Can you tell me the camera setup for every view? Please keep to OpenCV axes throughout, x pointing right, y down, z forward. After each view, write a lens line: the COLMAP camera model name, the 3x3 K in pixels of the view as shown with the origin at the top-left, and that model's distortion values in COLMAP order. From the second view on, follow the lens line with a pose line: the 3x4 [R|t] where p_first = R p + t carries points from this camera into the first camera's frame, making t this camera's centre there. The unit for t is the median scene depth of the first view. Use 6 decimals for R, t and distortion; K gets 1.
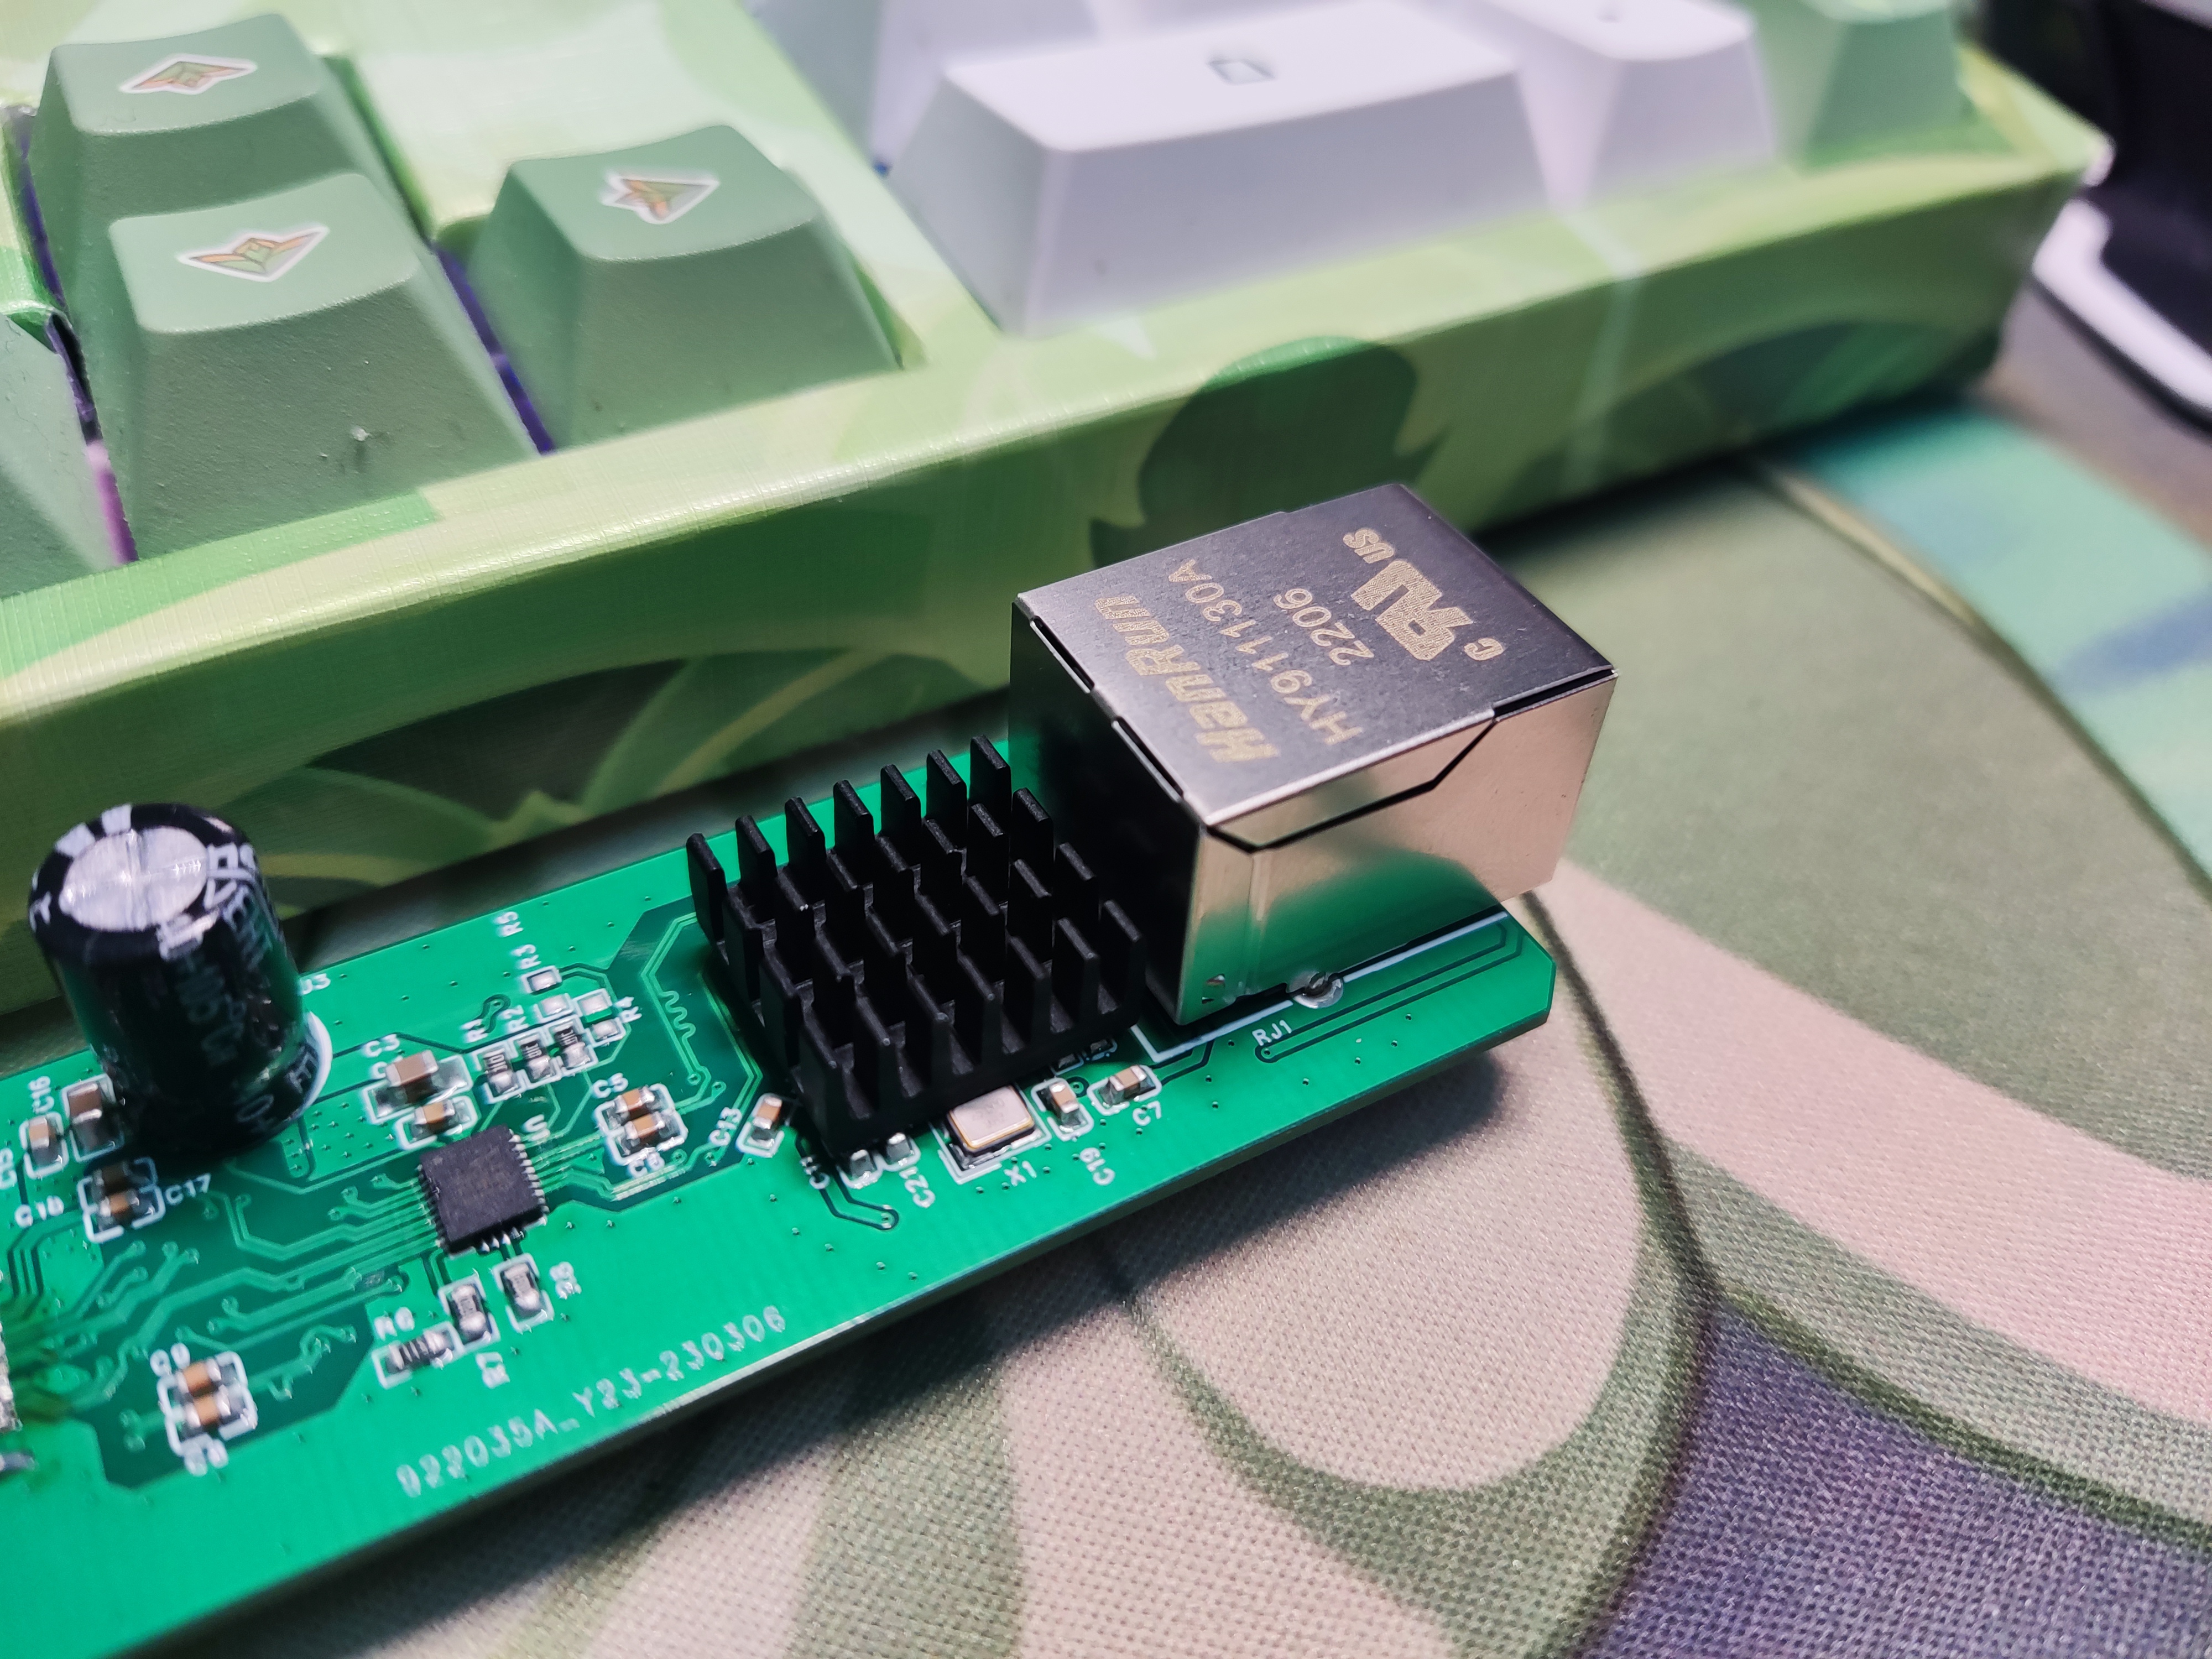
lens RADIAL K [[1779.7, 0, 1106.0], [0, 1779.7, 829.5], [0, 0, 1]] dist [0.064571, -0.208276]
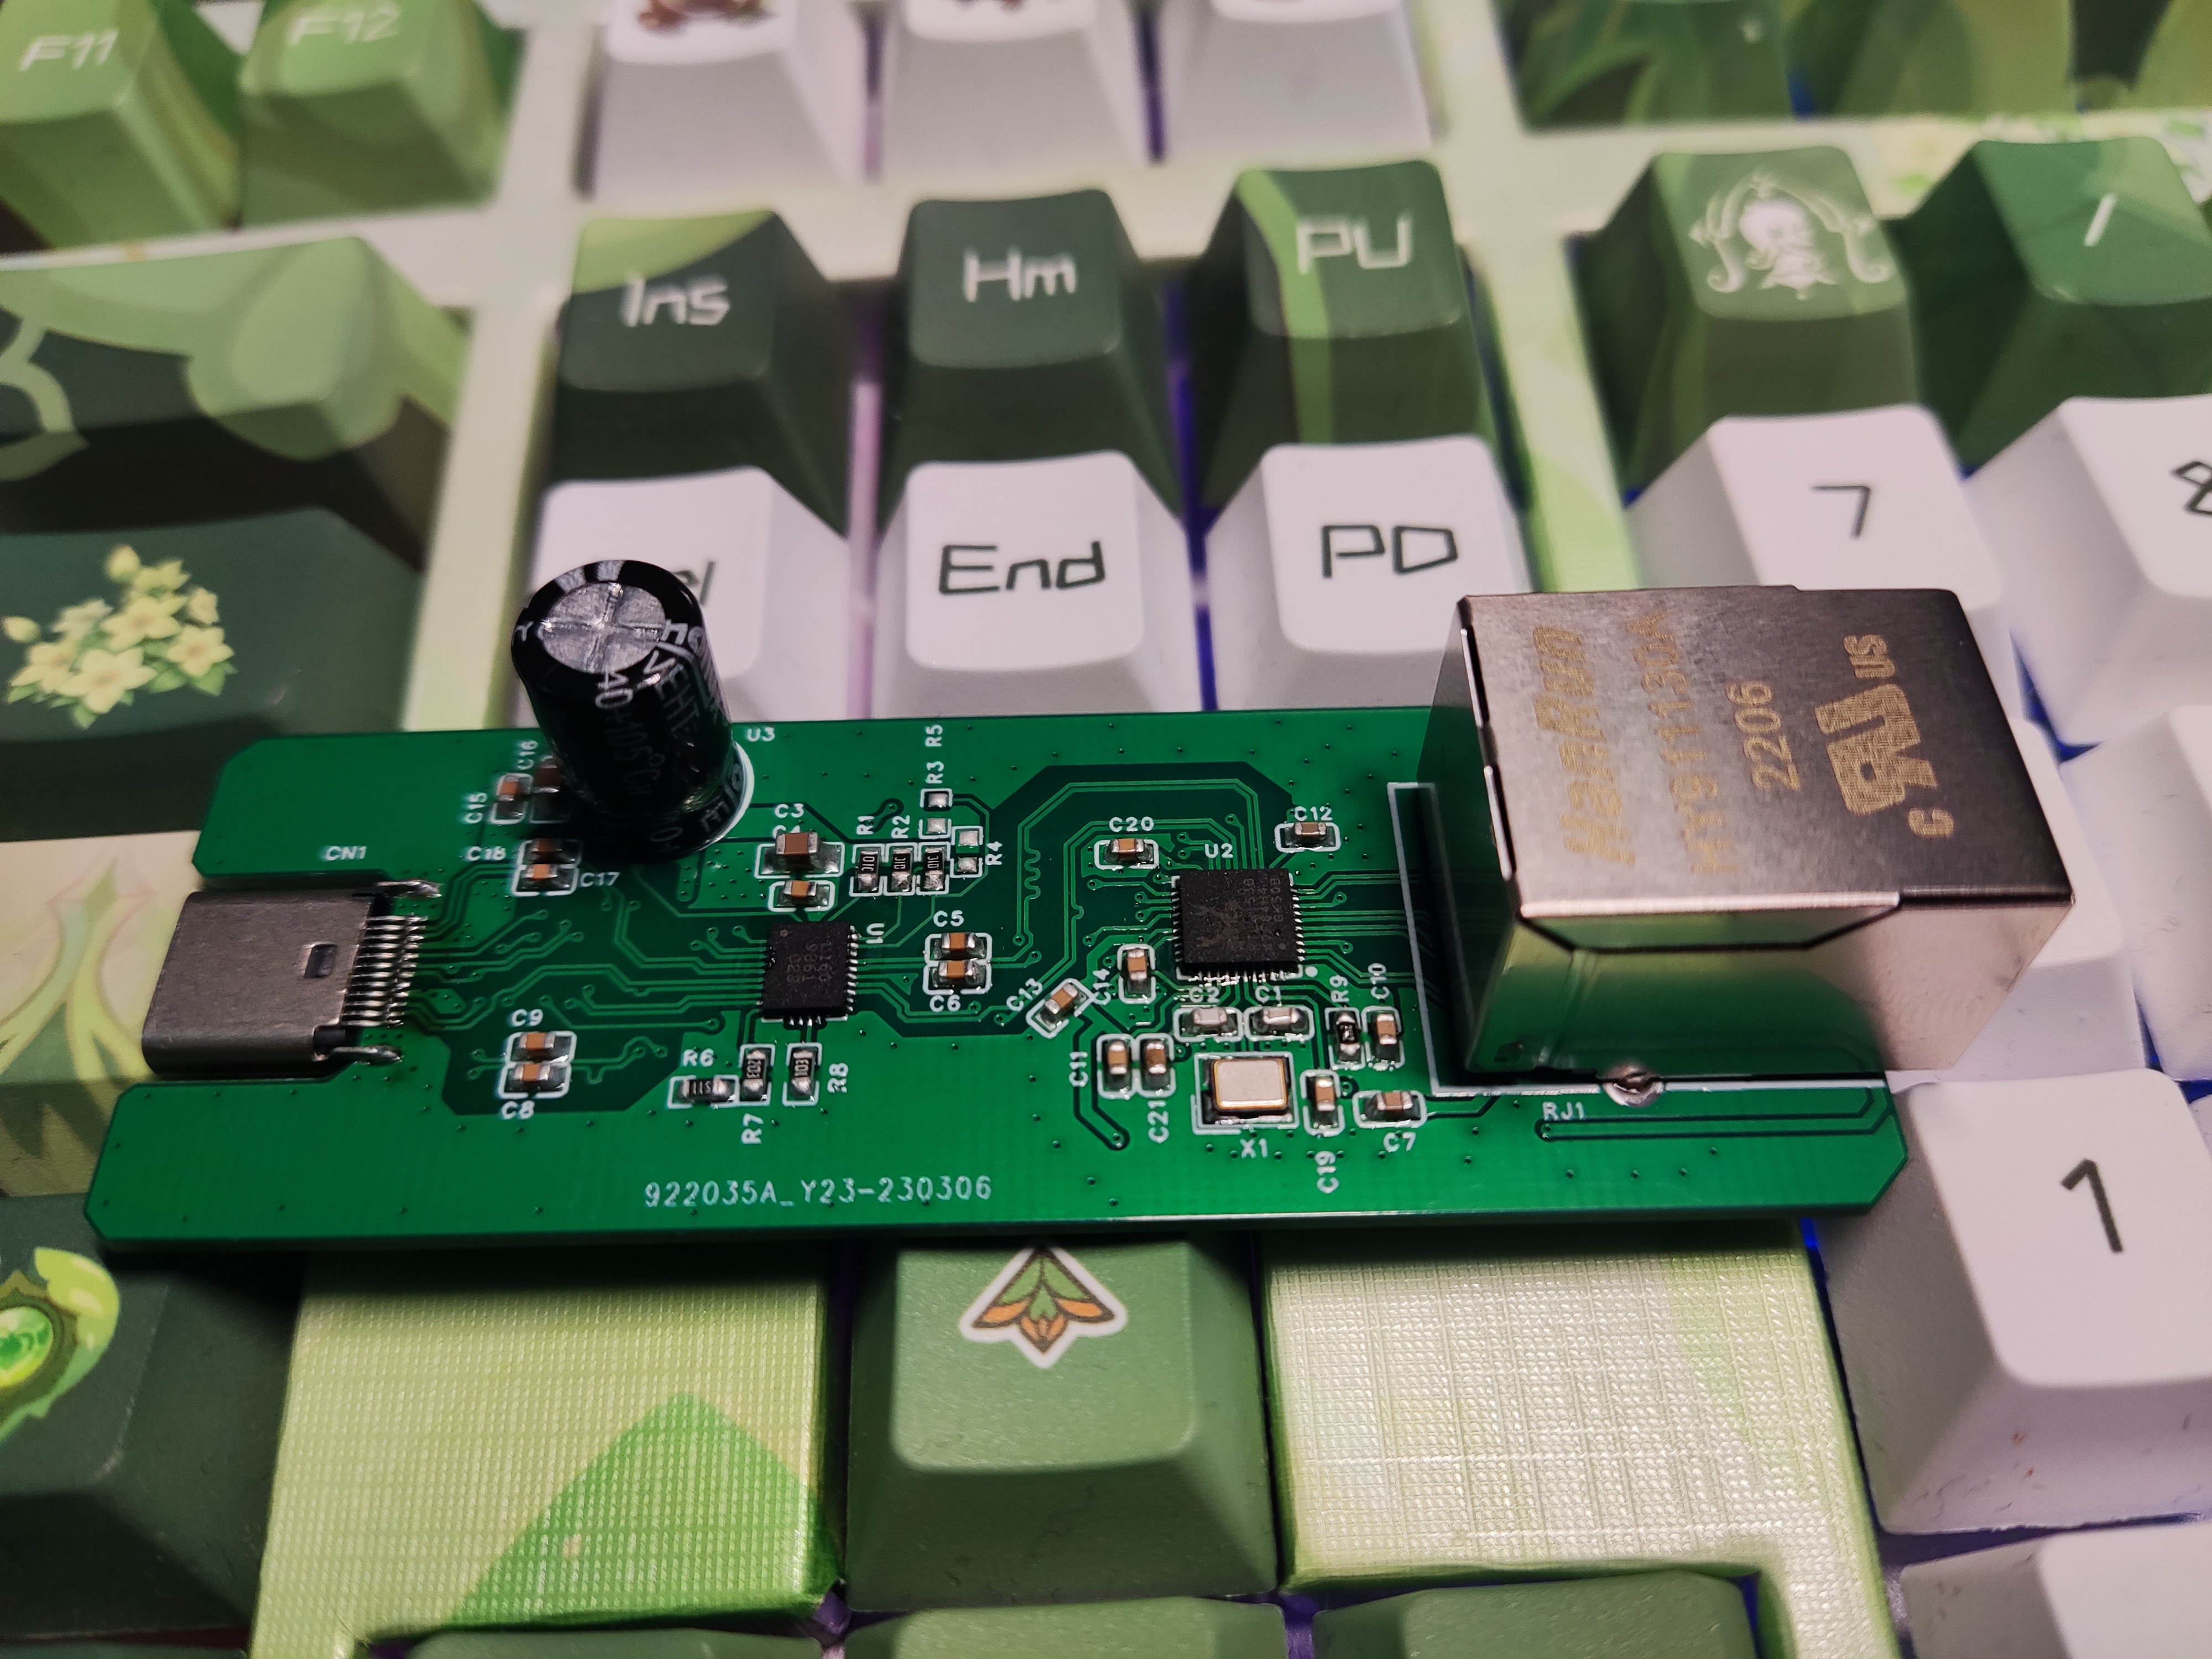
lens RADIAL K [[1779.7, 0, 1106.0], [0, 1779.7, 829.5], [0, 0, 1]] dist [0.064571, -0.208276]
pose [[0.881054, 0.349422, -0.318823, 0.140522], [-0.300314, 0.933966, 0.193698, -0.152538], [0.365453, -0.074912, 0.927811, 0.027159]]
